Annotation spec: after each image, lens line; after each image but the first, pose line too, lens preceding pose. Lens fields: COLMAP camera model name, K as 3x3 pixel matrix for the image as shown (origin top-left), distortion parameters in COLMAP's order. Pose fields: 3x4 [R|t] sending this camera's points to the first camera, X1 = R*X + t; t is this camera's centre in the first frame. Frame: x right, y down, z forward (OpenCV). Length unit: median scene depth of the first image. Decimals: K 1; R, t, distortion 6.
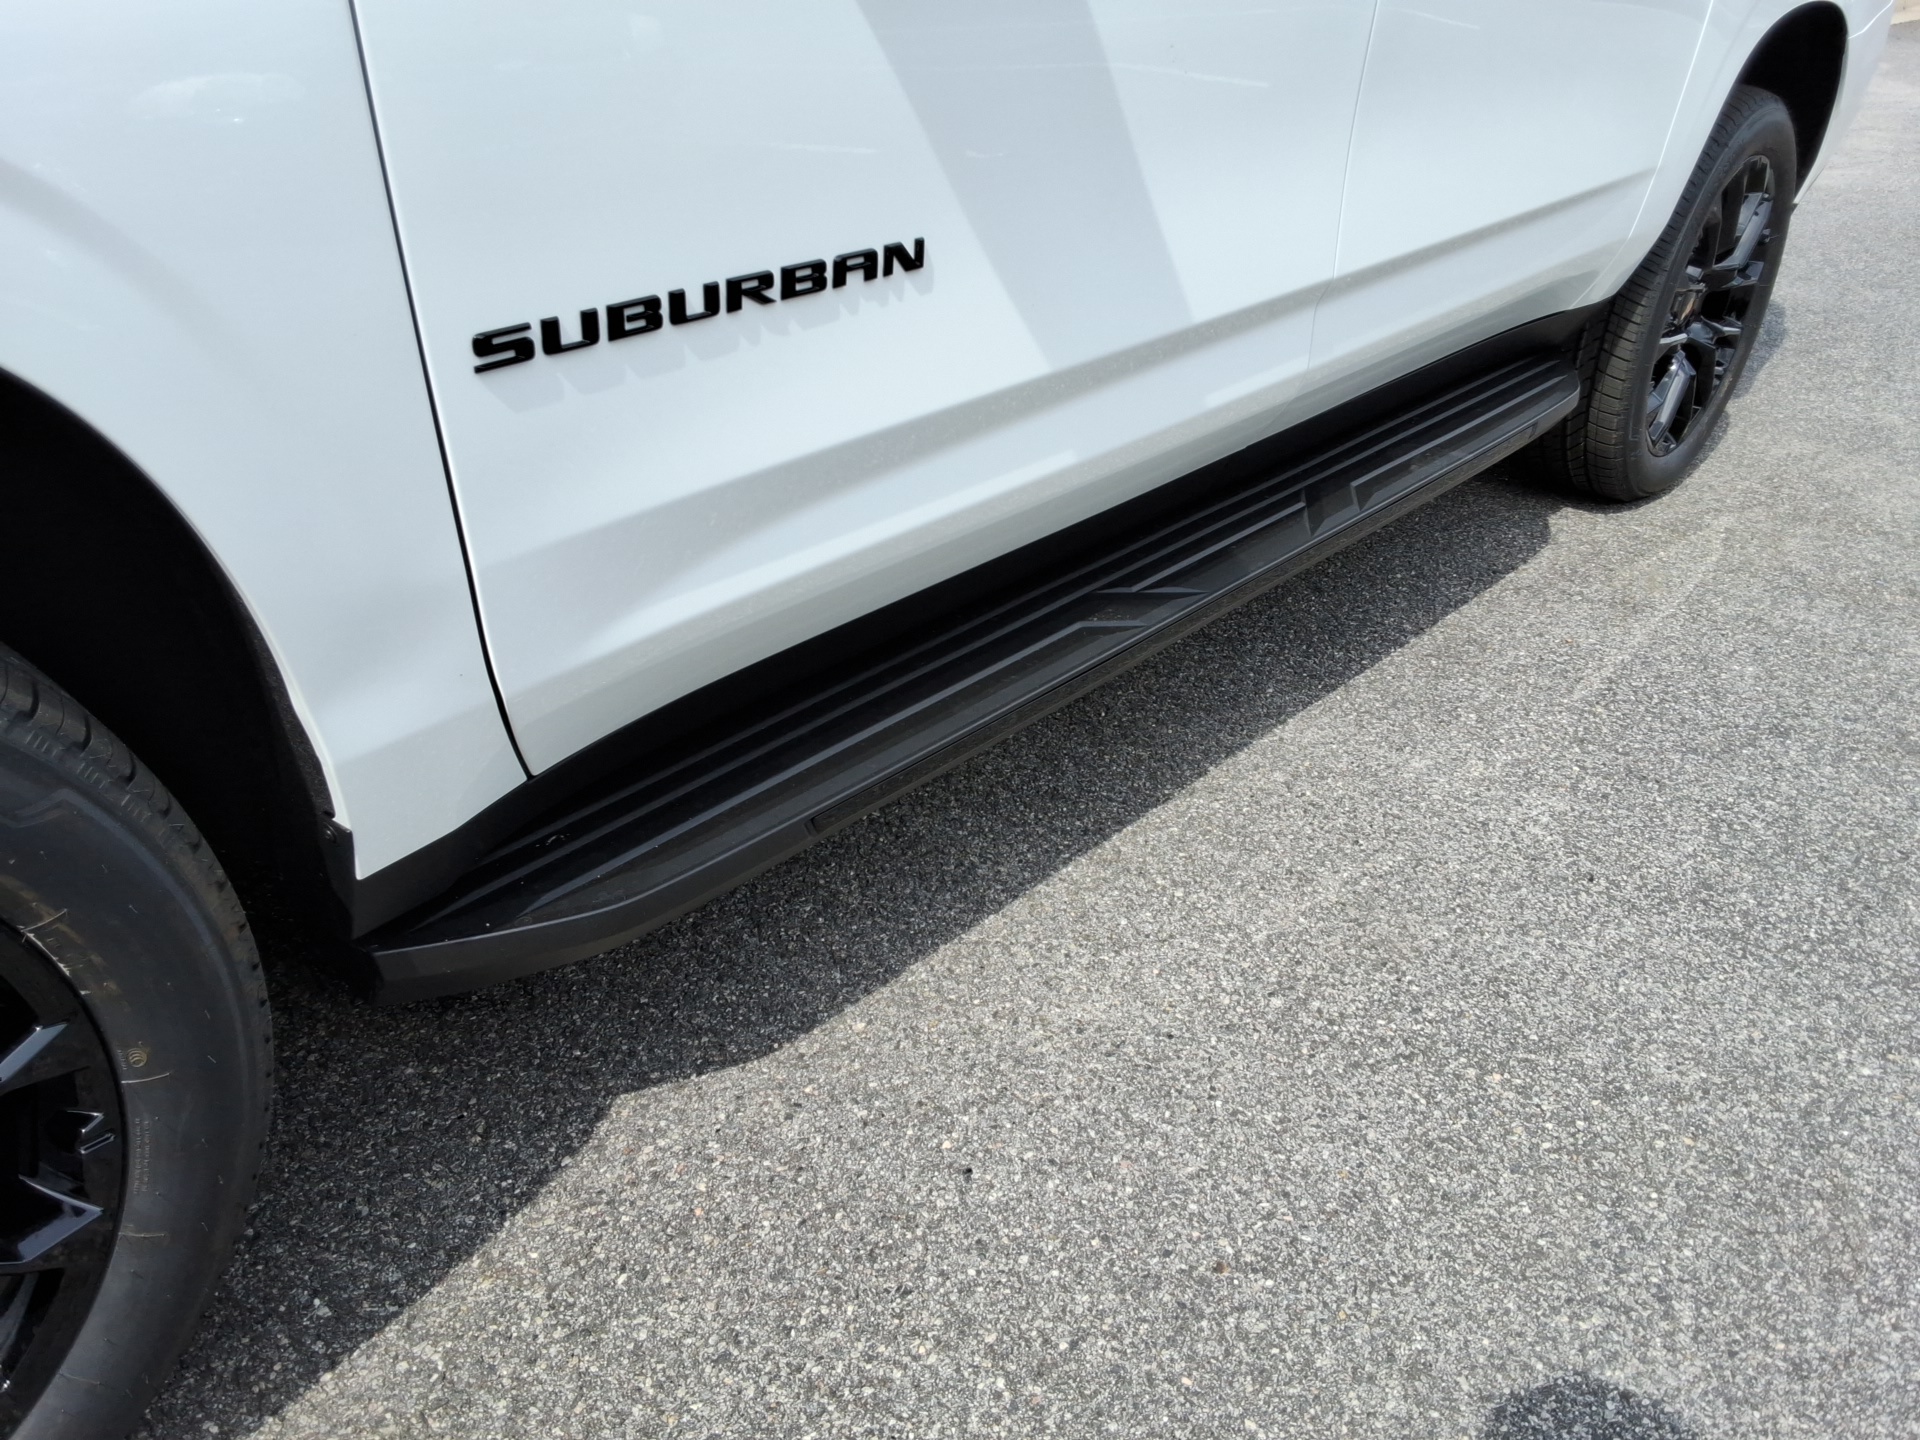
lens RADIAL K [[1561.4, 0, 992.7], [0, 1561.4, 709.3], [0, 0, 1]] dist [0.134741, -0.225972]
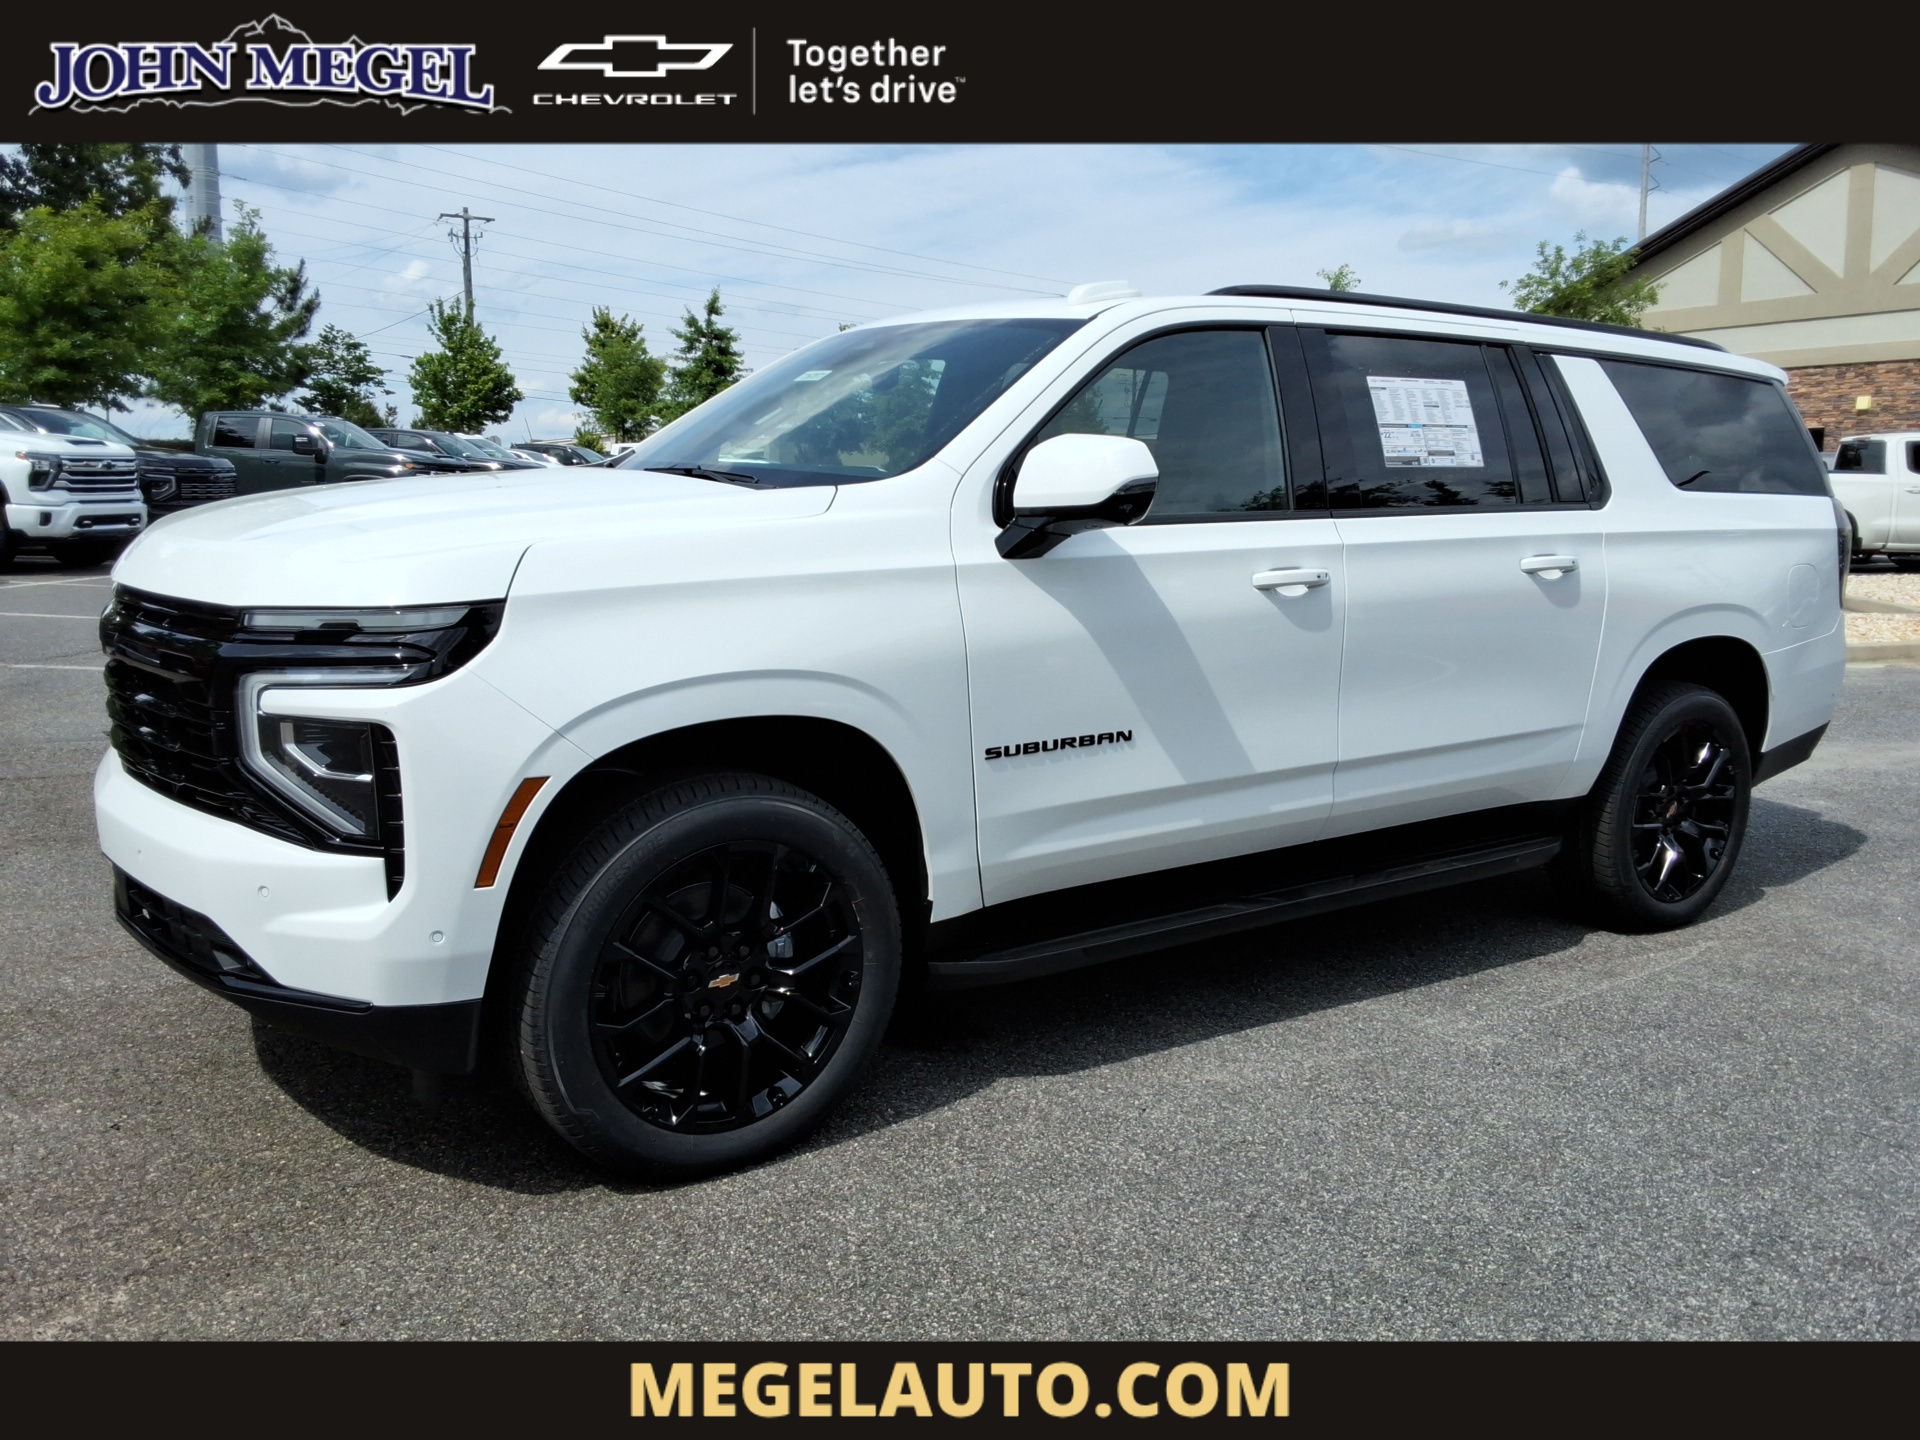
lens RADIAL K [[1560.7, 0, 966.0], [0, 1560.7, 689.3], [0, 0, 1]] dist [0.102042, -0.160914]
pose [[0.965903, -0.008254, -0.258772, 0.356363], [-0.087984, 0.929542, -0.358066, 0.600866], [0.243495, 0.368624, 0.897121, -1.467450]]
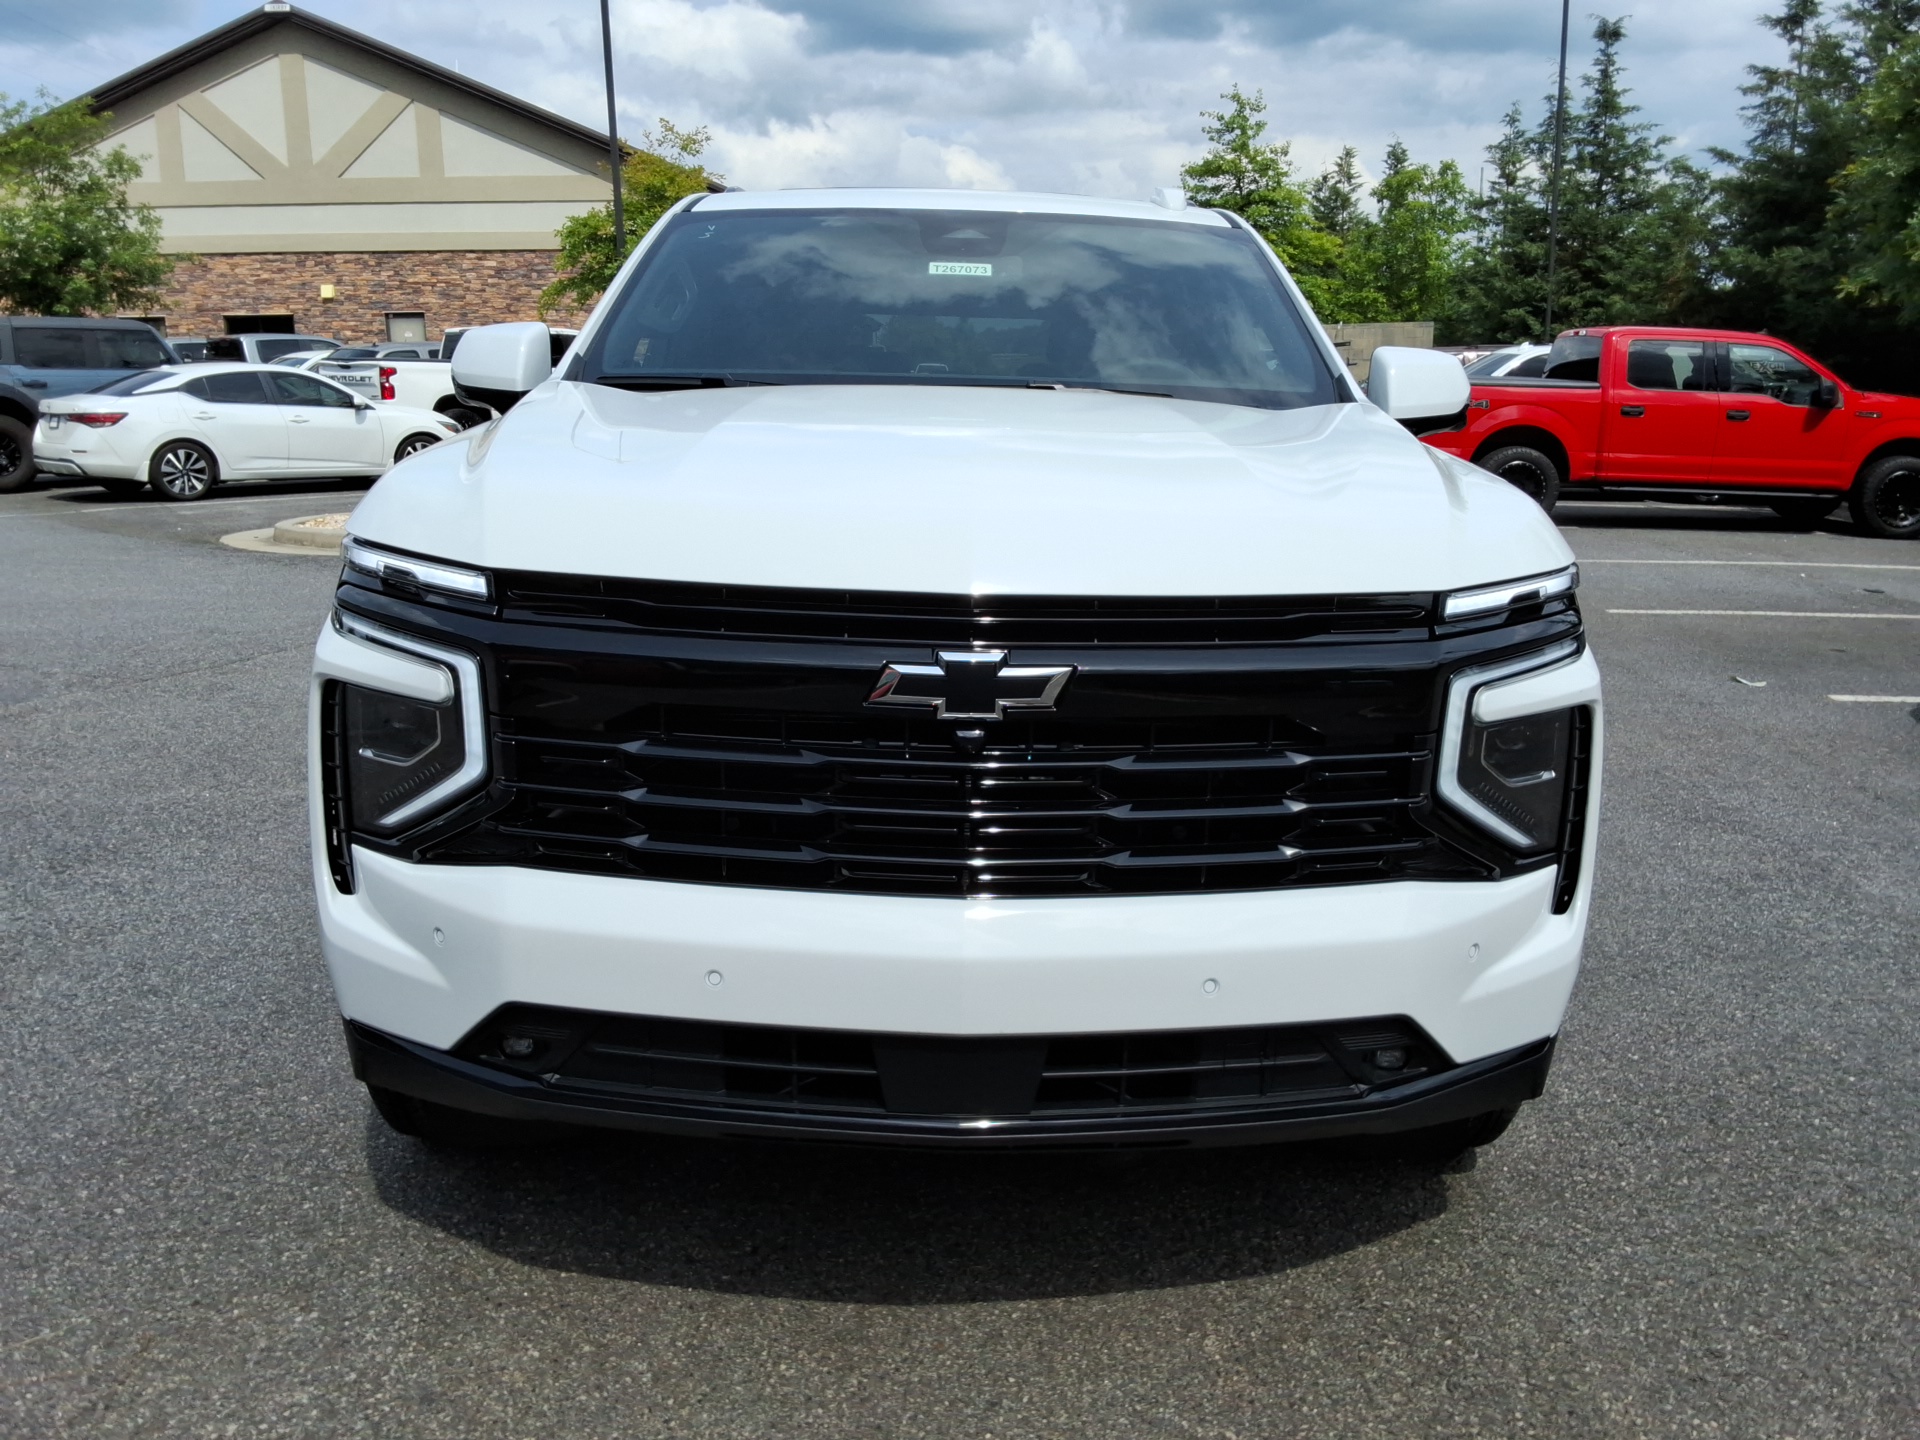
lens RADIAL K [[1560.7, 0, 966.0], [0, 1560.7, 689.3], [0, 0, 1]] dist [0.102042, -0.160914]
pose [[0.746103, -0.176469, 0.642019, -2.296673], [0.349818, 0.924328, -0.152464, 0.032433], [-0.566531, 0.338344, 0.751376, -0.768020]]
